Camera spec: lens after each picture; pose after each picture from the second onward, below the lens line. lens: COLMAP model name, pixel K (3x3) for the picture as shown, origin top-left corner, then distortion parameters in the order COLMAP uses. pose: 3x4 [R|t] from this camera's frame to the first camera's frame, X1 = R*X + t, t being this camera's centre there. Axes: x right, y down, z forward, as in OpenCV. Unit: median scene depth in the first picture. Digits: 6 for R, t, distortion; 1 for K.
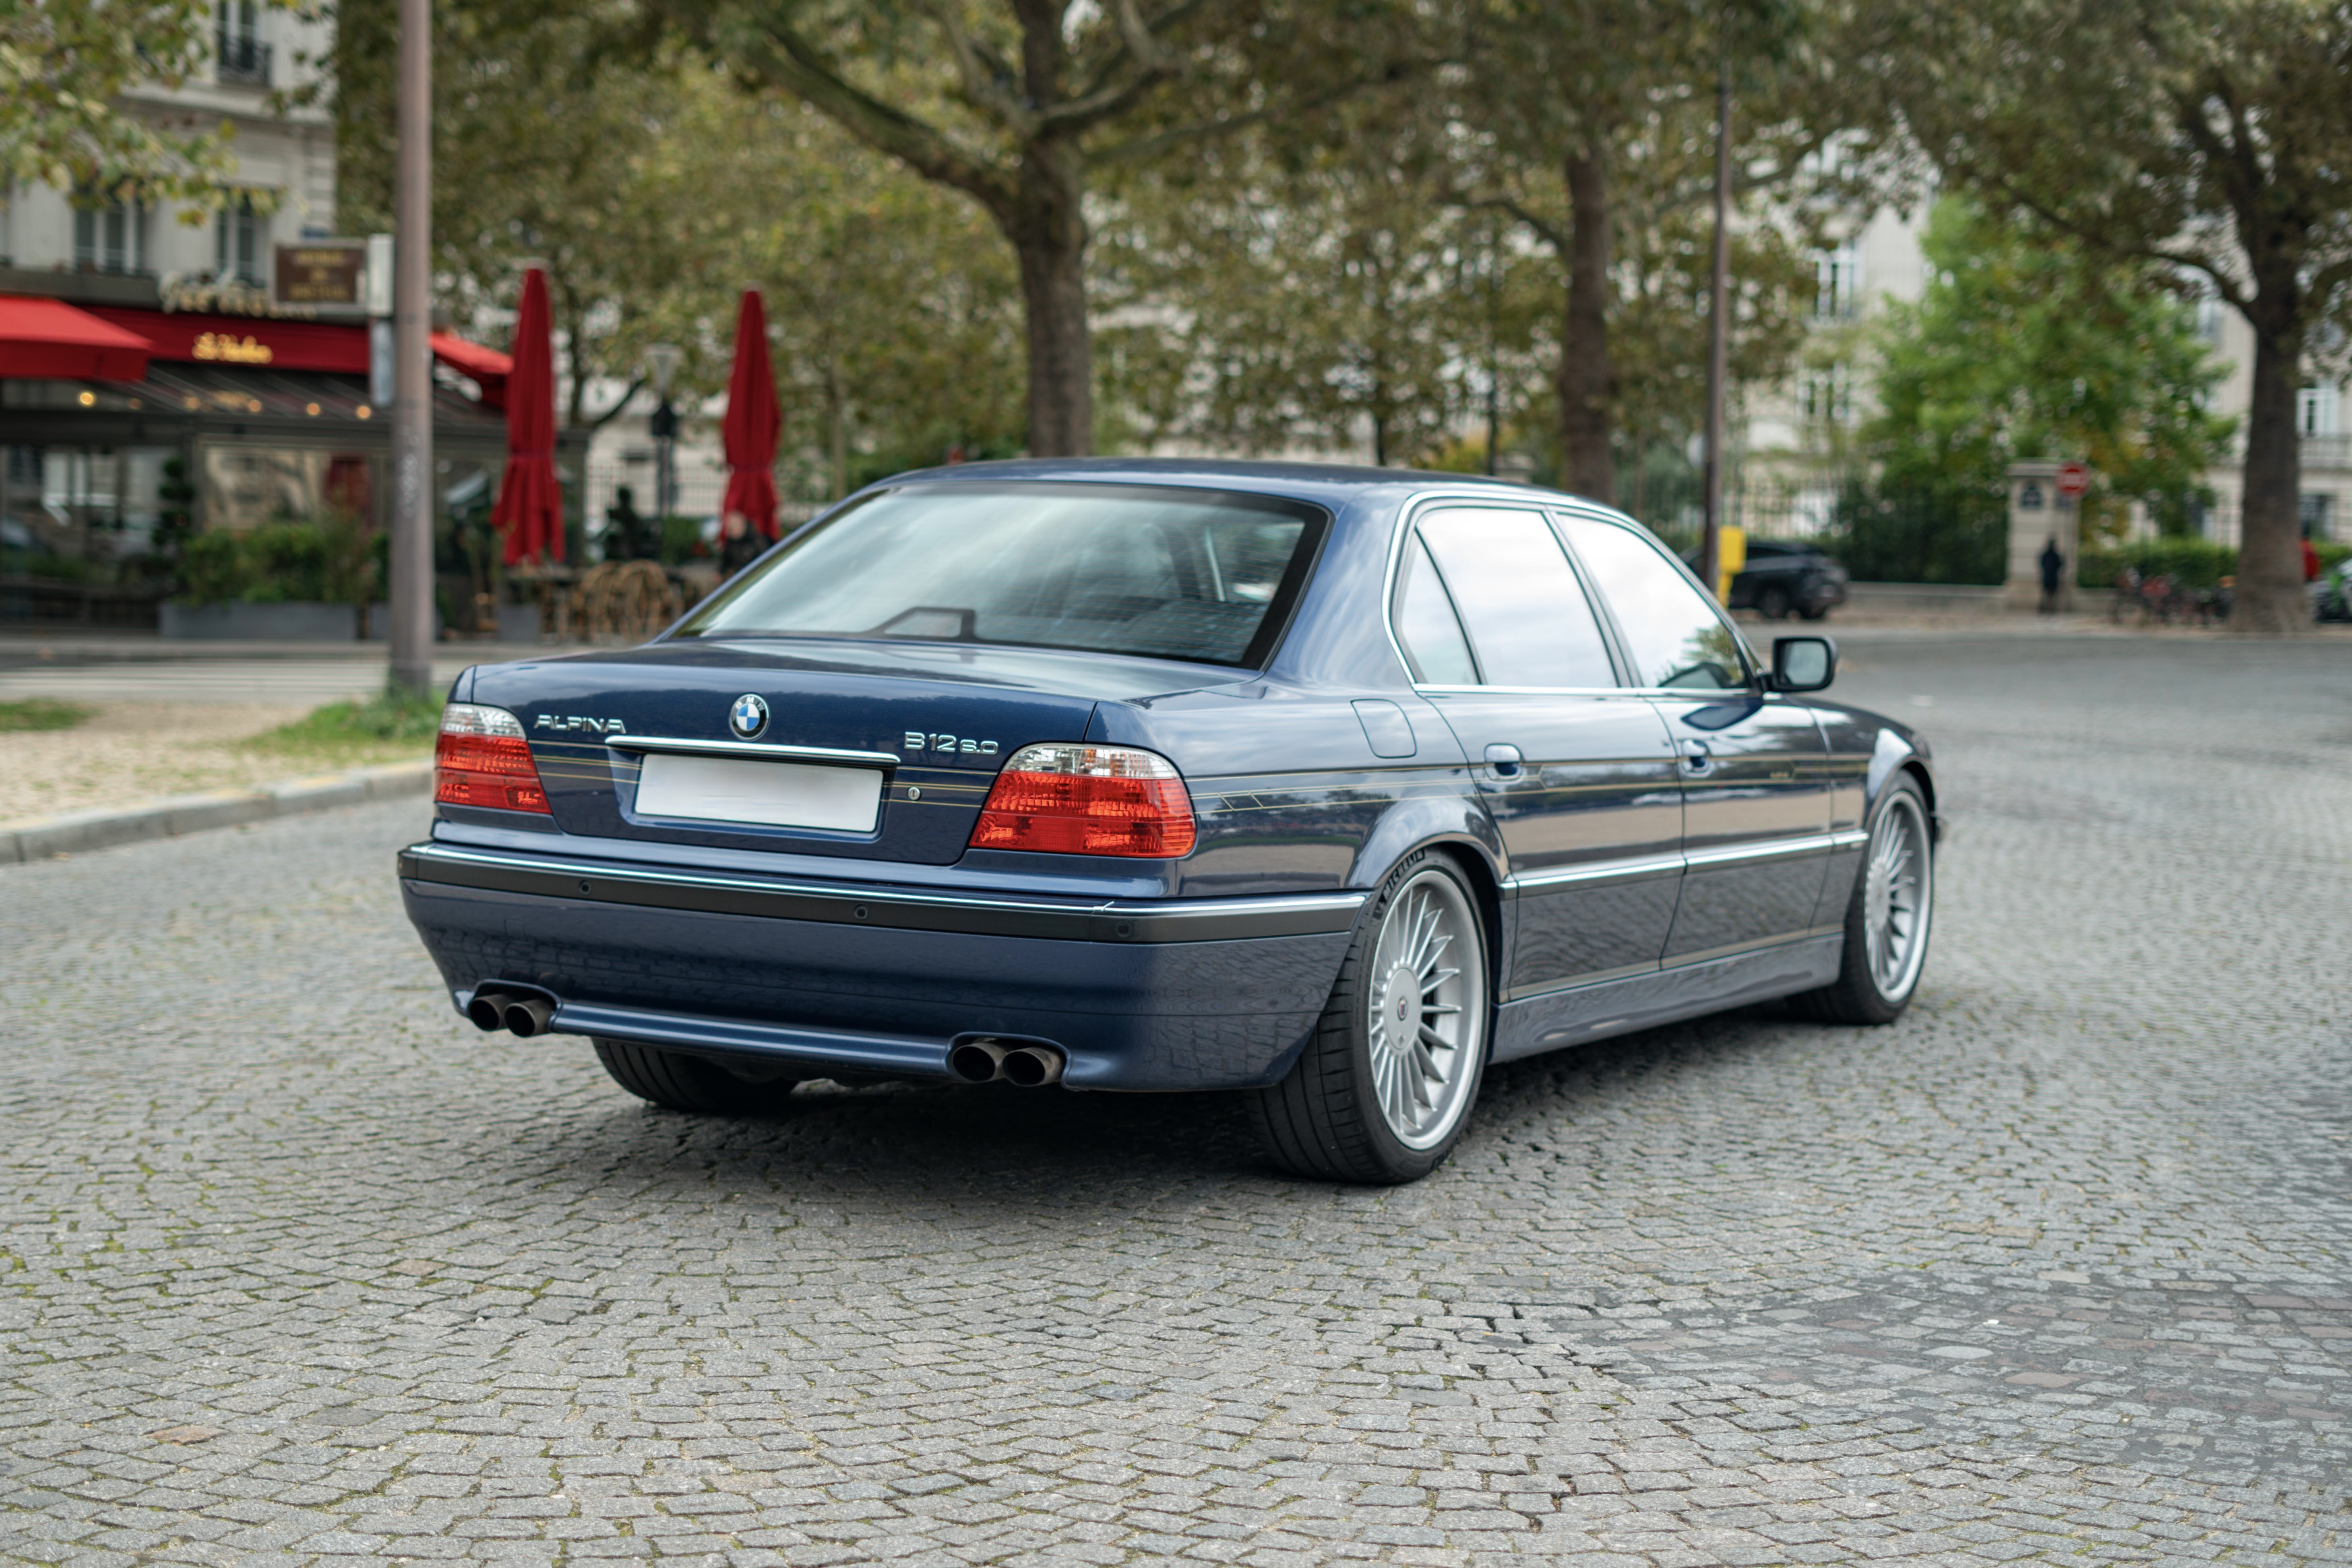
lens RADIAL K [[3743.9, 0, 1176.0], [0, 3743.9, 784.0], [0, 0, 1]] dist [0.000230, -0.049258]
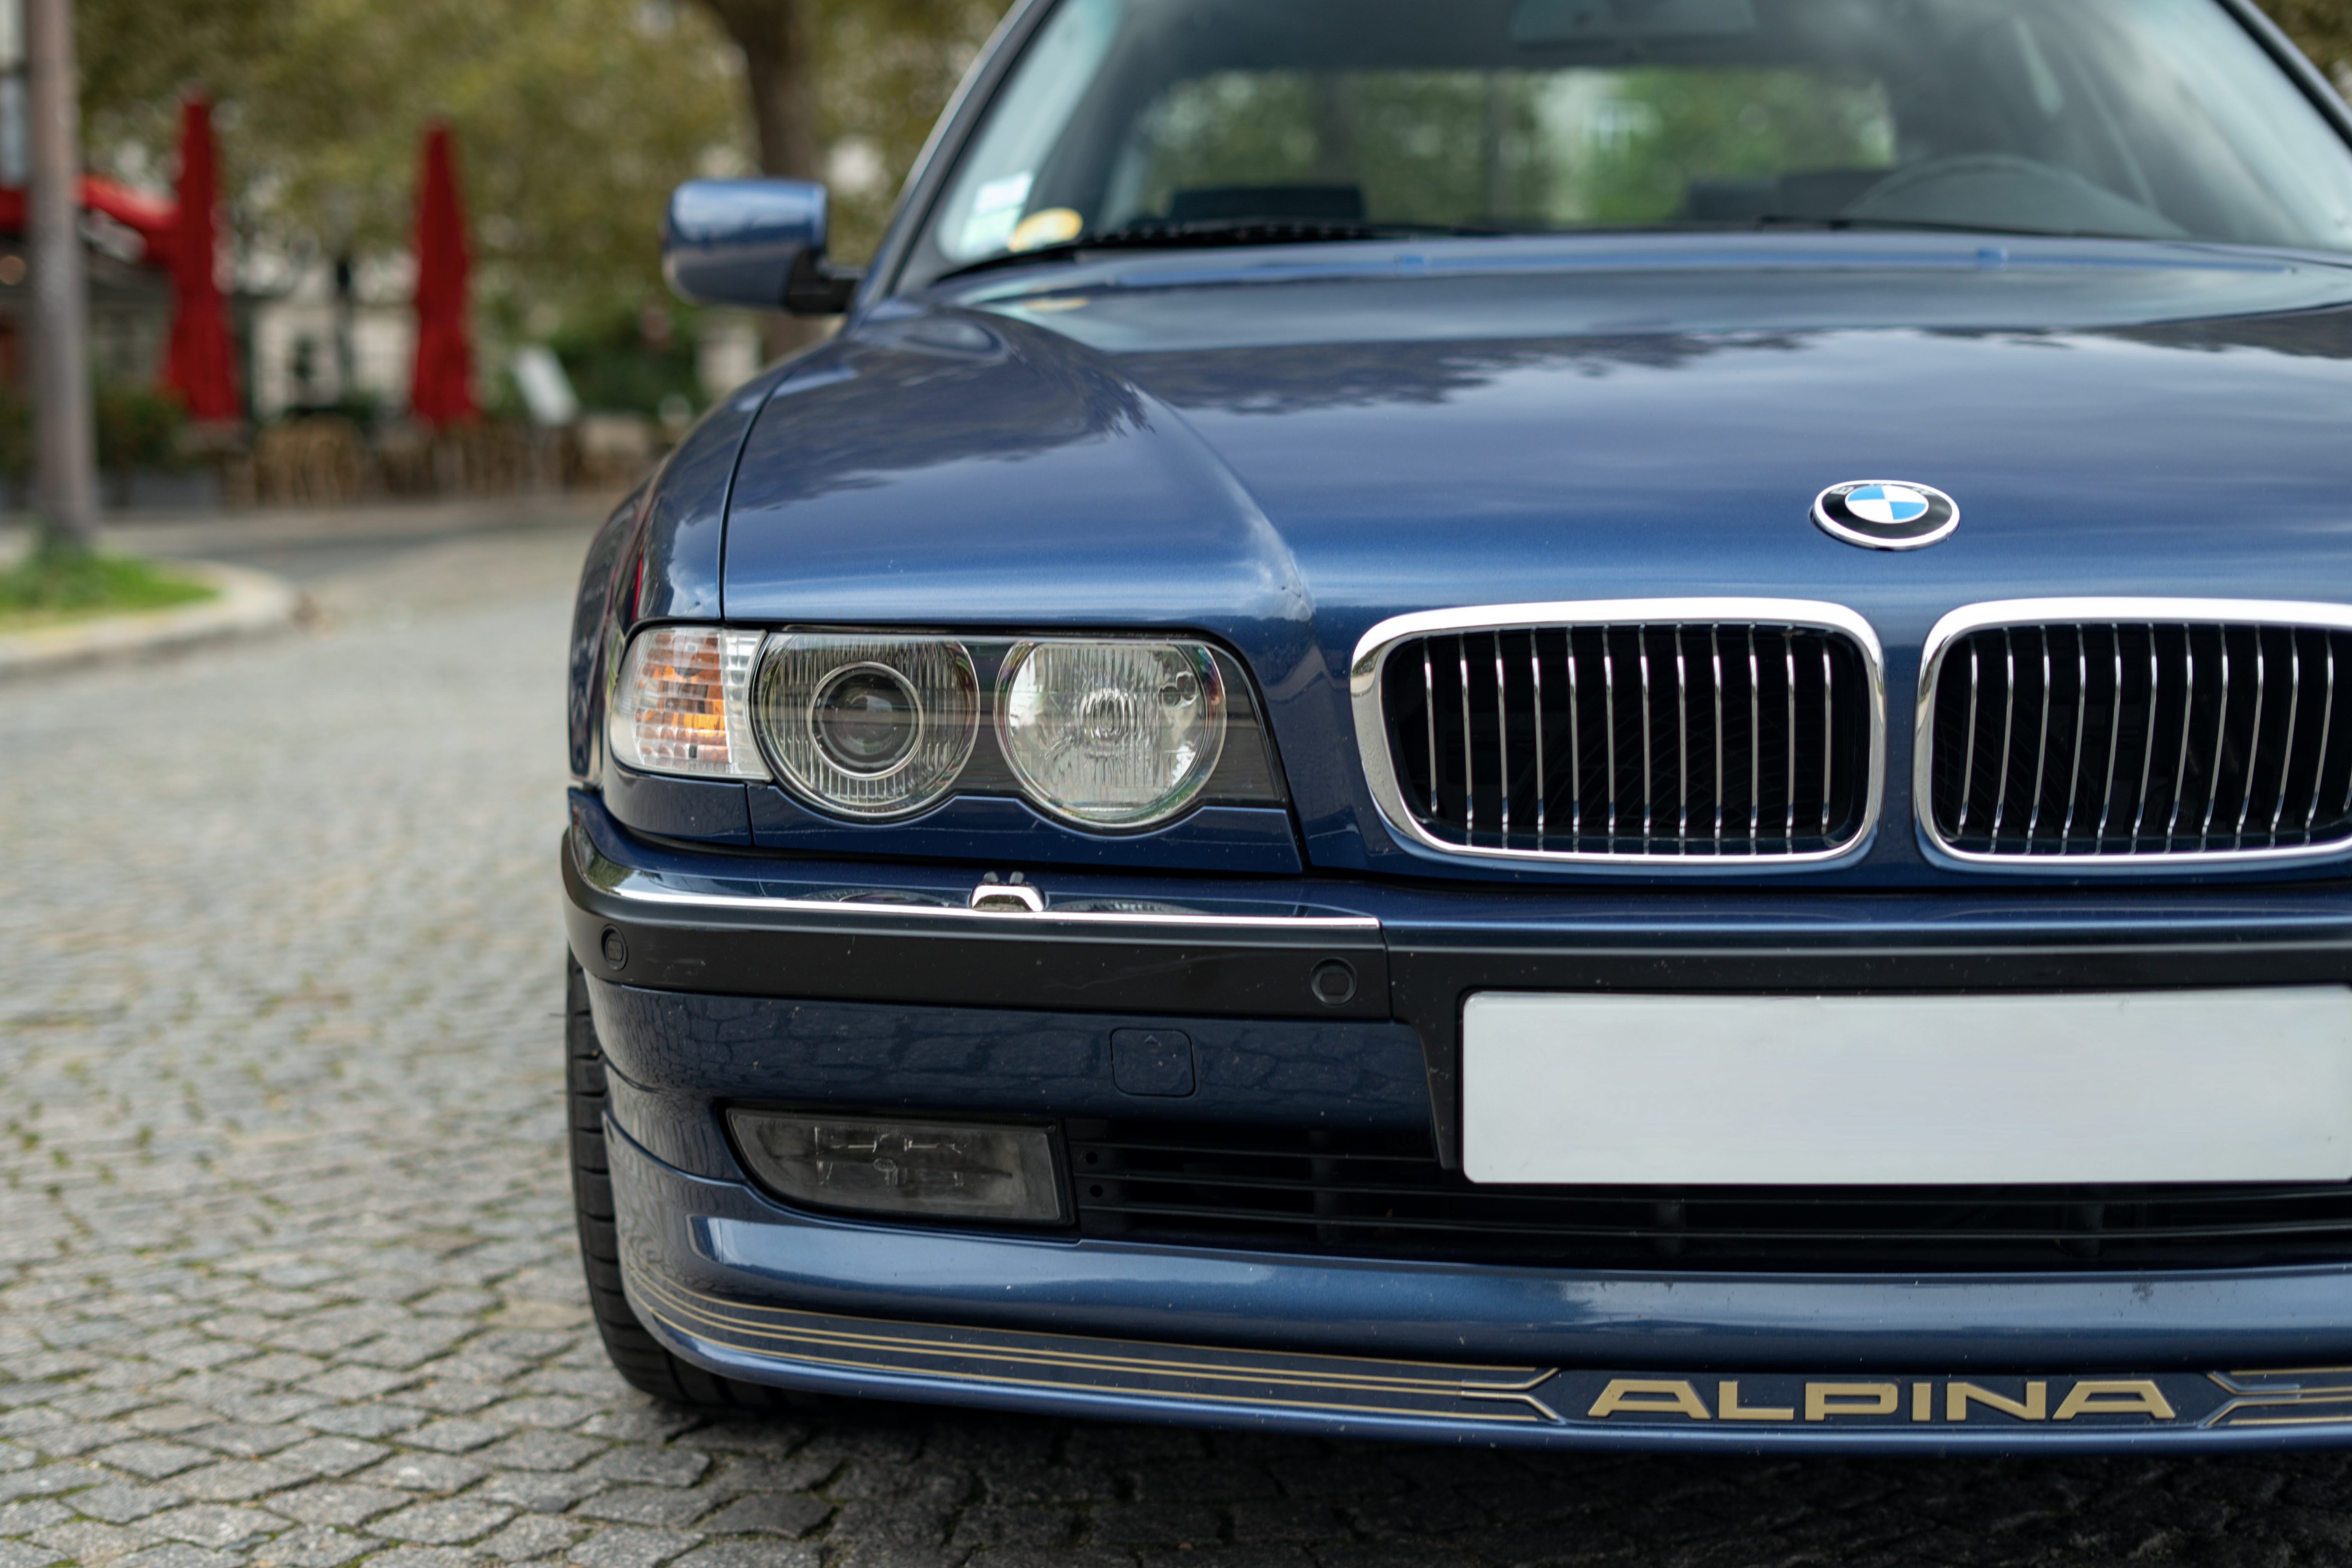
lens RADIAL K [[3744.0, 0, 1176.0], [0, 3744.0, 784.0], [0, 0, 1]] dist [0.000230, -0.049258]
pose [[0.996124, -0.034941, 0.080719, -0.049568], [0.032113, 0.998833, 0.036076, 0.004898], [-0.081886, -0.033344, 0.996084, 0.258909]]
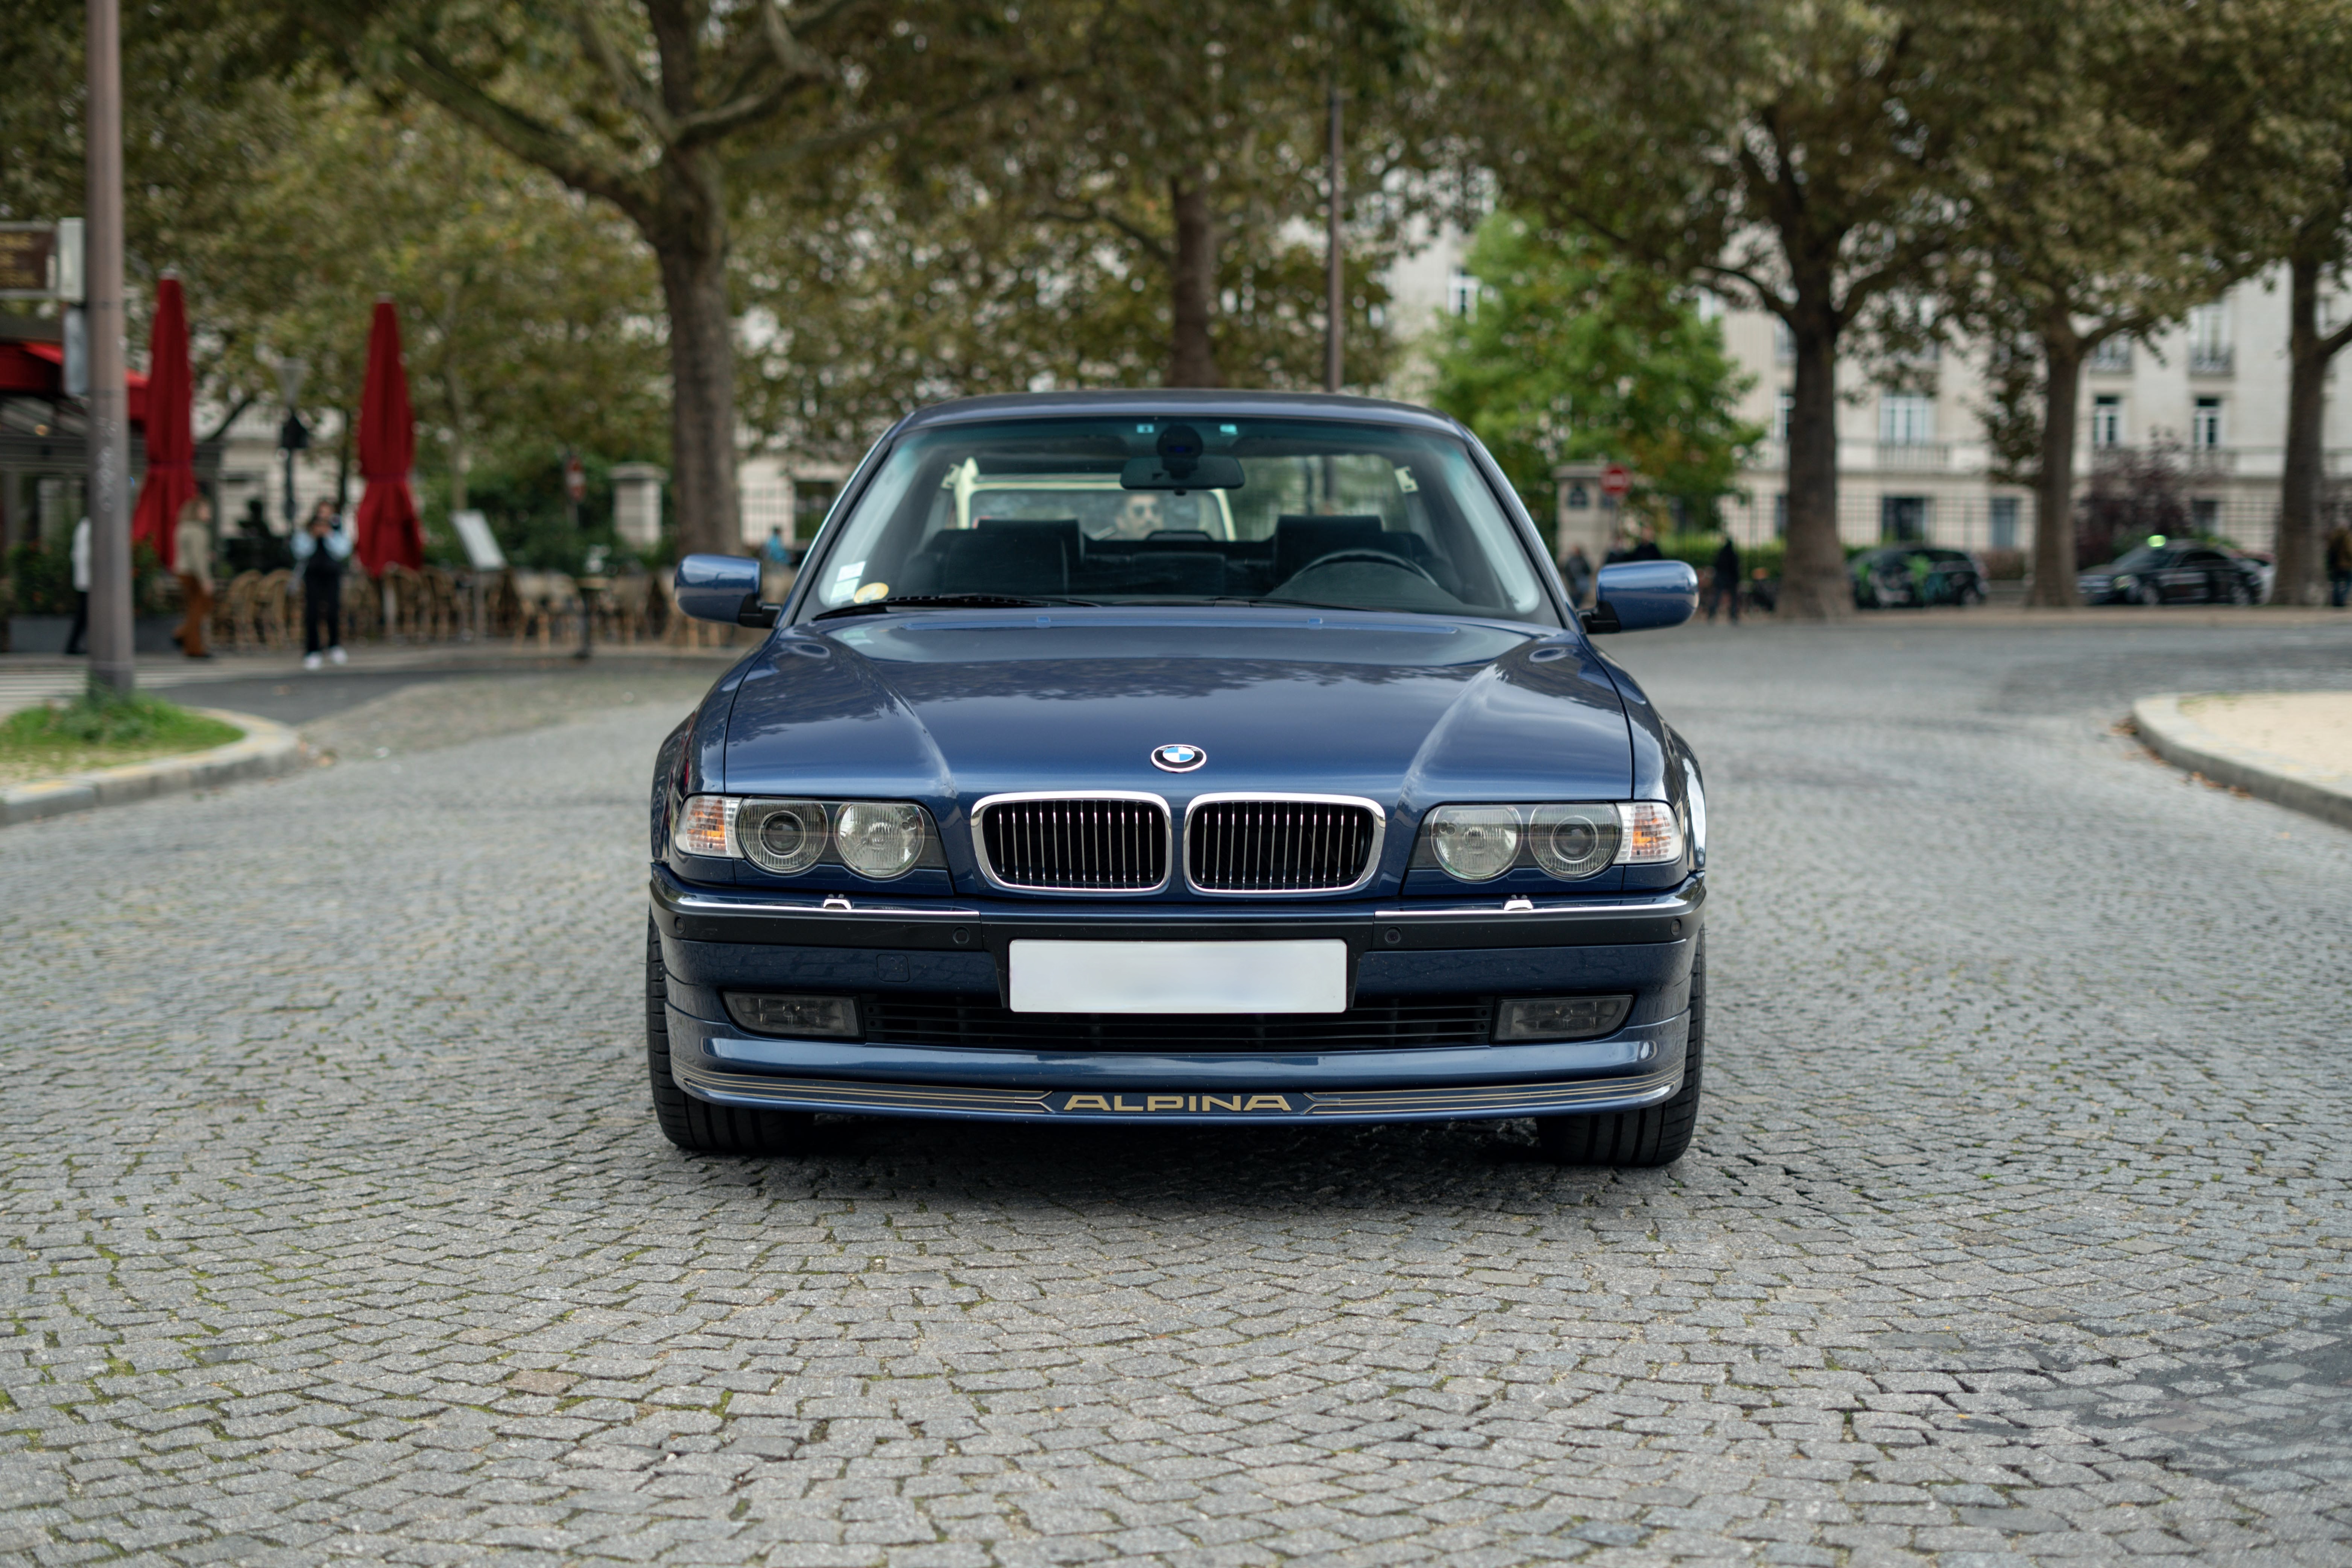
lens RADIAL K [[3547.5, 0, 1176.0], [0, 3547.5, 784.0], [0, 0, 1]] dist [0.009123, -0.115488]
pose [[0.993121, -0.022130, 0.114981, -0.051034], [0.021999, 0.999755, 0.002404, 0.002800], [-0.115006, 0.000142, 0.993365, 0.088196]]
